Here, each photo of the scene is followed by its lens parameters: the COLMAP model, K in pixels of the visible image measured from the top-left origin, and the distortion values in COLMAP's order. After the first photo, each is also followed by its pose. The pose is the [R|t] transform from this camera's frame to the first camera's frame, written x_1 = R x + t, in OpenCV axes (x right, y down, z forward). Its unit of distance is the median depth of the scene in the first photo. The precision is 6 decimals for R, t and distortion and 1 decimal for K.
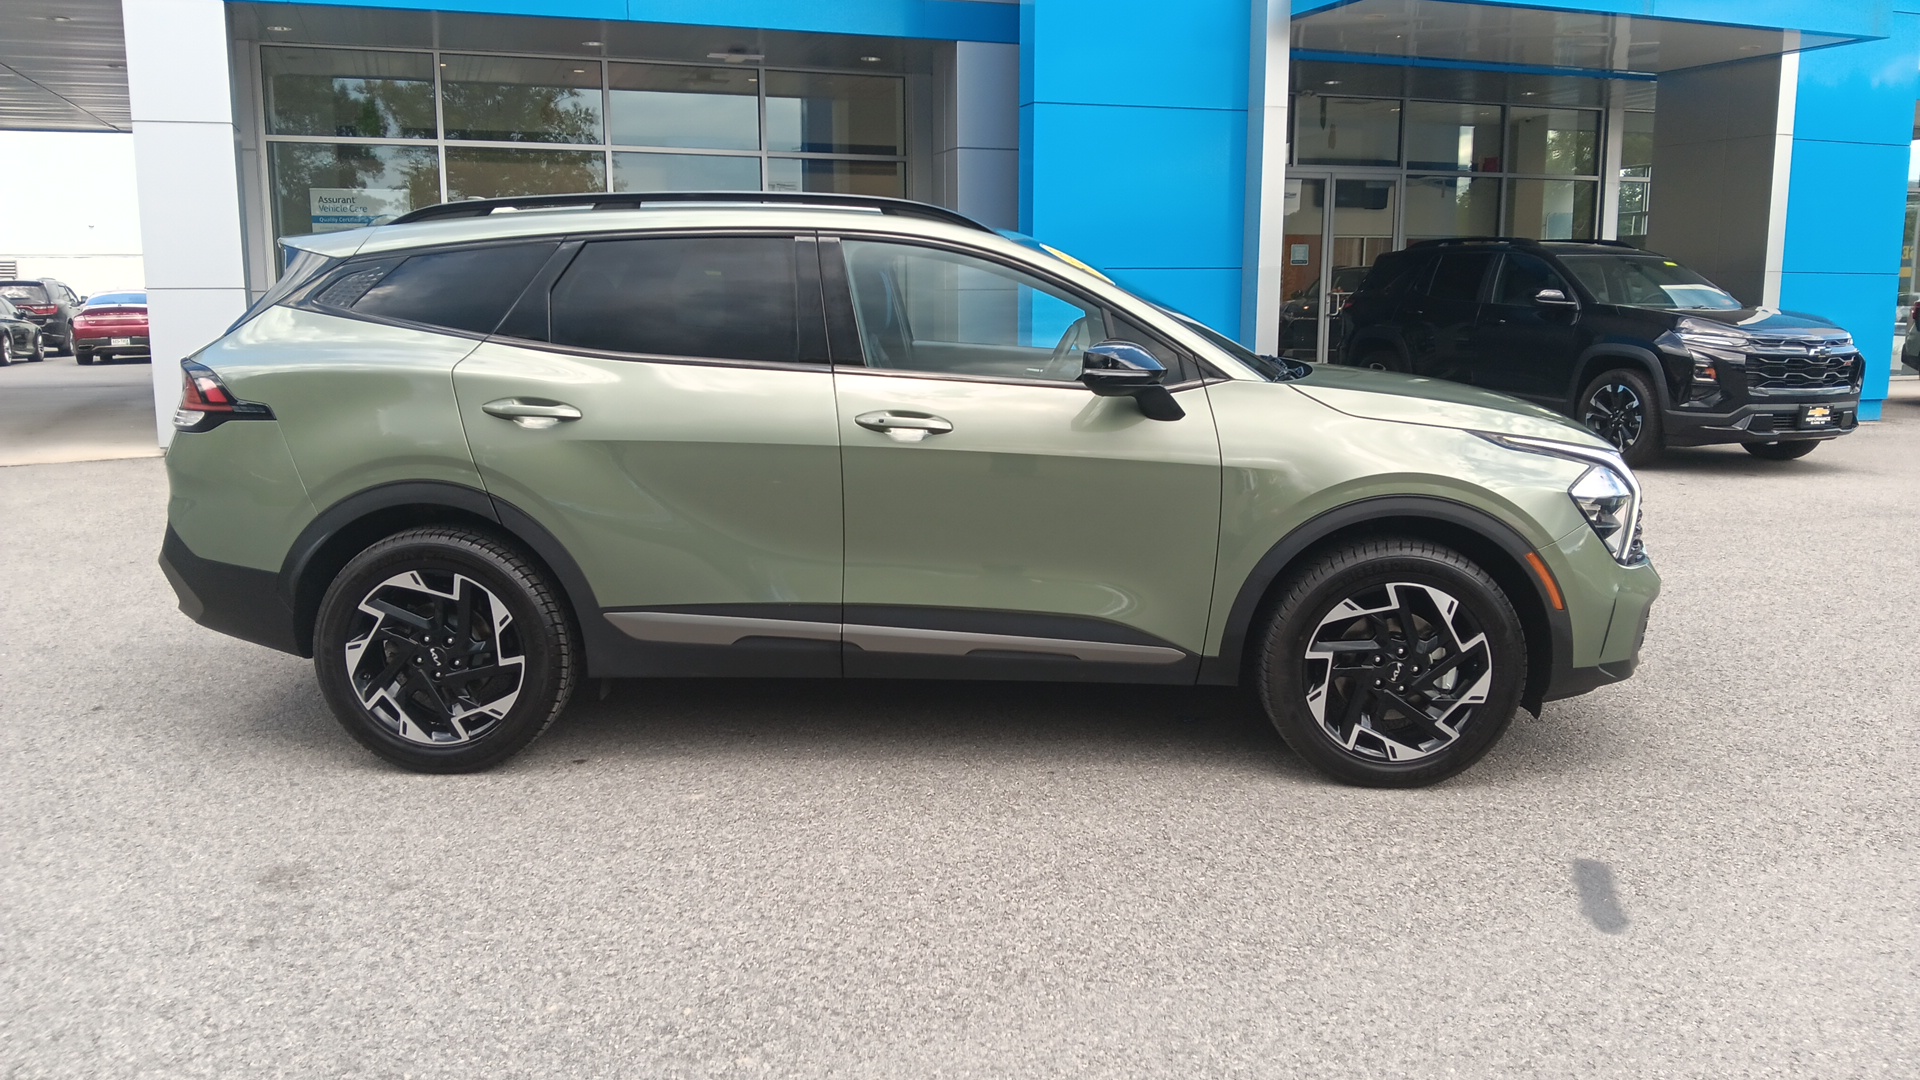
lens RADIAL K [[1479.7, 0, 984.7], [0, 1479.7, 570.4], [0, 0, 1]] dist [0.005423, -0.124417]
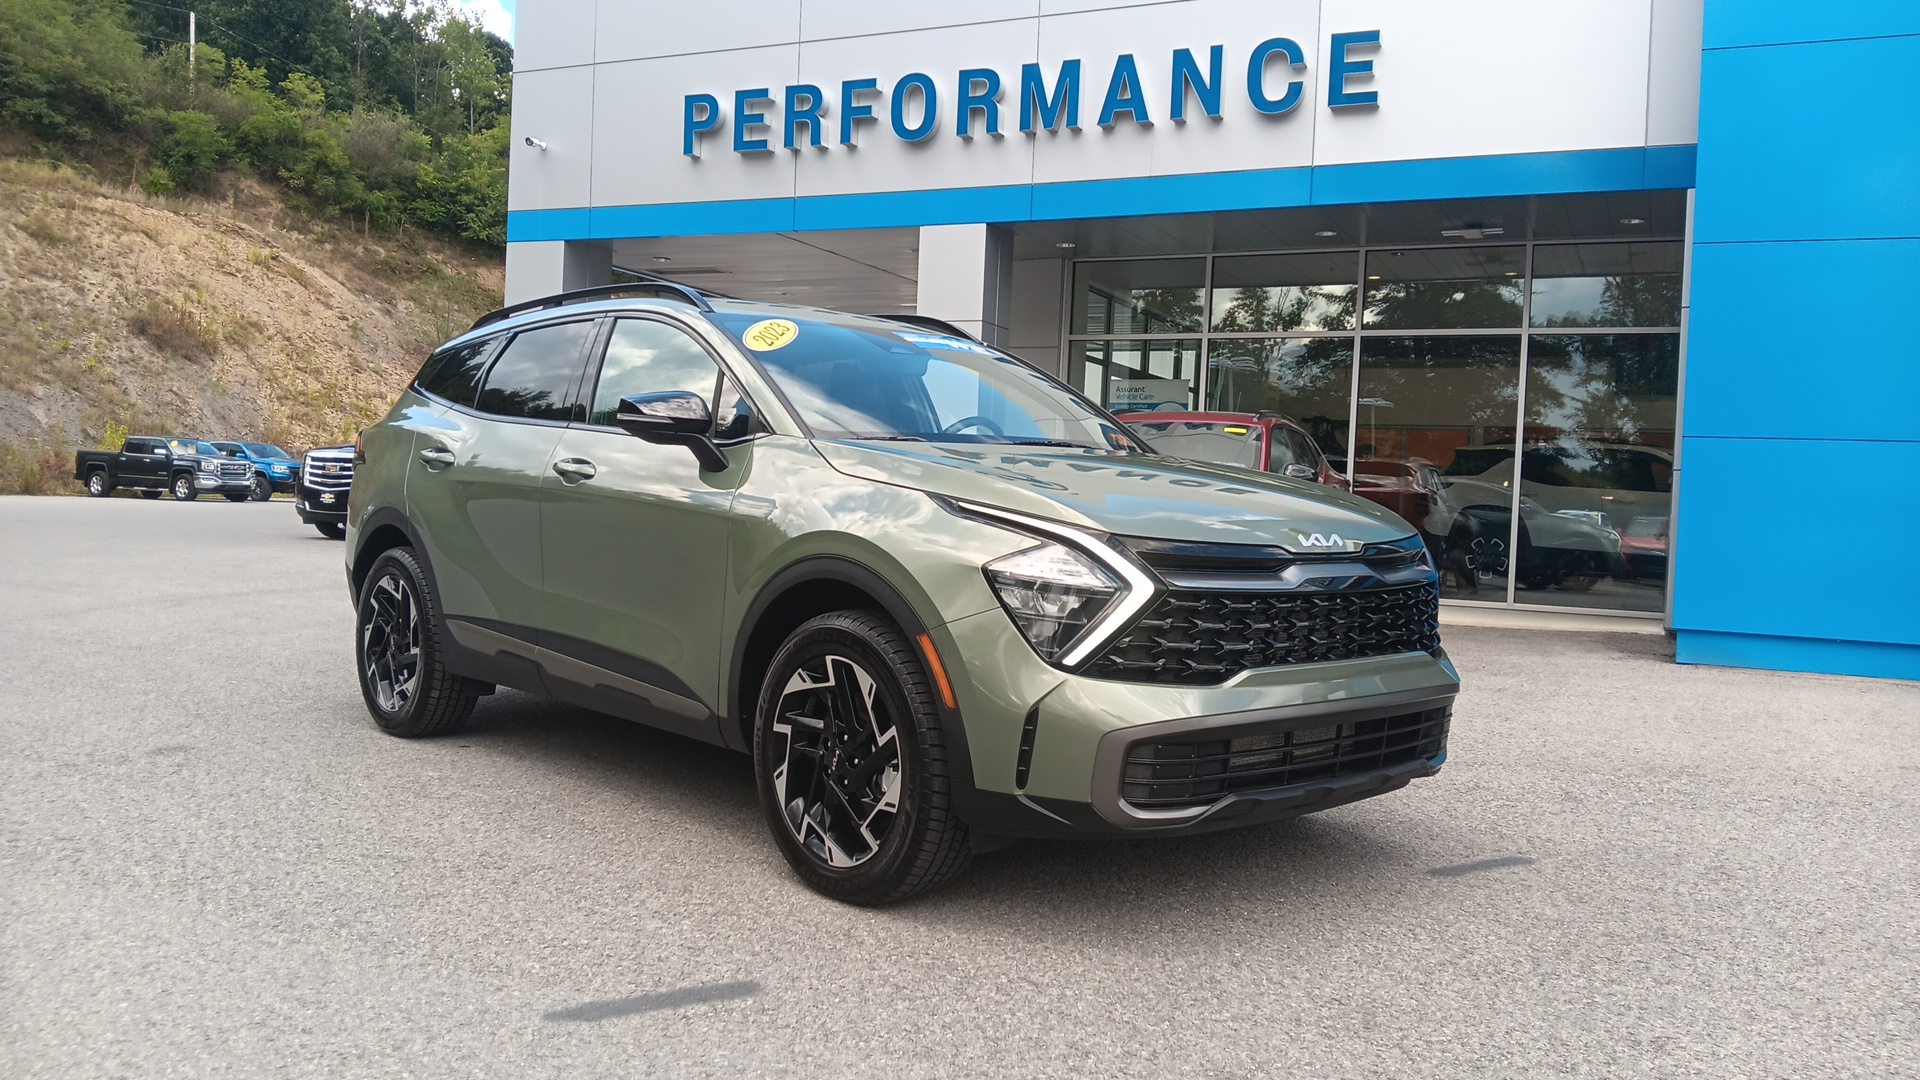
lens RADIAL K [[1531.2, 0, 960.0], [0, 1531.2, 540.0], [0, 0, 1]] dist [0.070255, -0.145367]
pose [[0.698434, 0.049745, -0.713943, 0.975089], [-0.170549, 0.980410, -0.098532, 0.017819], [0.695056, 0.190581, 0.693236, 0.395191]]
